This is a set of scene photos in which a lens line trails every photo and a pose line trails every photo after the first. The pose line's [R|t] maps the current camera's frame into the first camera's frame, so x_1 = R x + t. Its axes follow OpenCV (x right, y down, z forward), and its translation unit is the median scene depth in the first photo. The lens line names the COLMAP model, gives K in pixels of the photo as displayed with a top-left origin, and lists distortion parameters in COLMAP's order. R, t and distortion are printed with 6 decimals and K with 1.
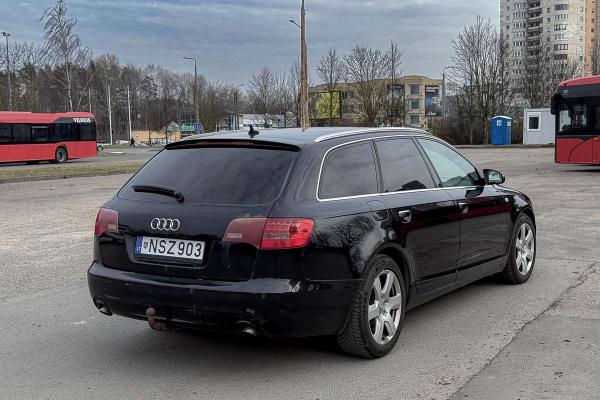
lens RADIAL K [[1331.4, 0, 300.0], [0, 1331.4, 200.0], [0, 0, 1]] dist [-0.038348, 0.032164]
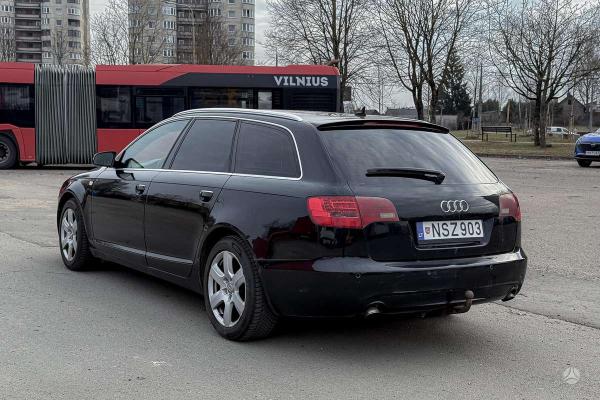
lens RADIAL K [[1331.4, 0, 300.0], [0, 1331.4, 200.0], [0, 0, 1]] dist [-0.038348, 0.032164]
pose [[0.325749, -0.065583, 0.943179, -1.066125], [0.048721, 0.997430, 0.052529, -0.043754], [-0.944200, 0.028841, 0.328108, 0.779331]]
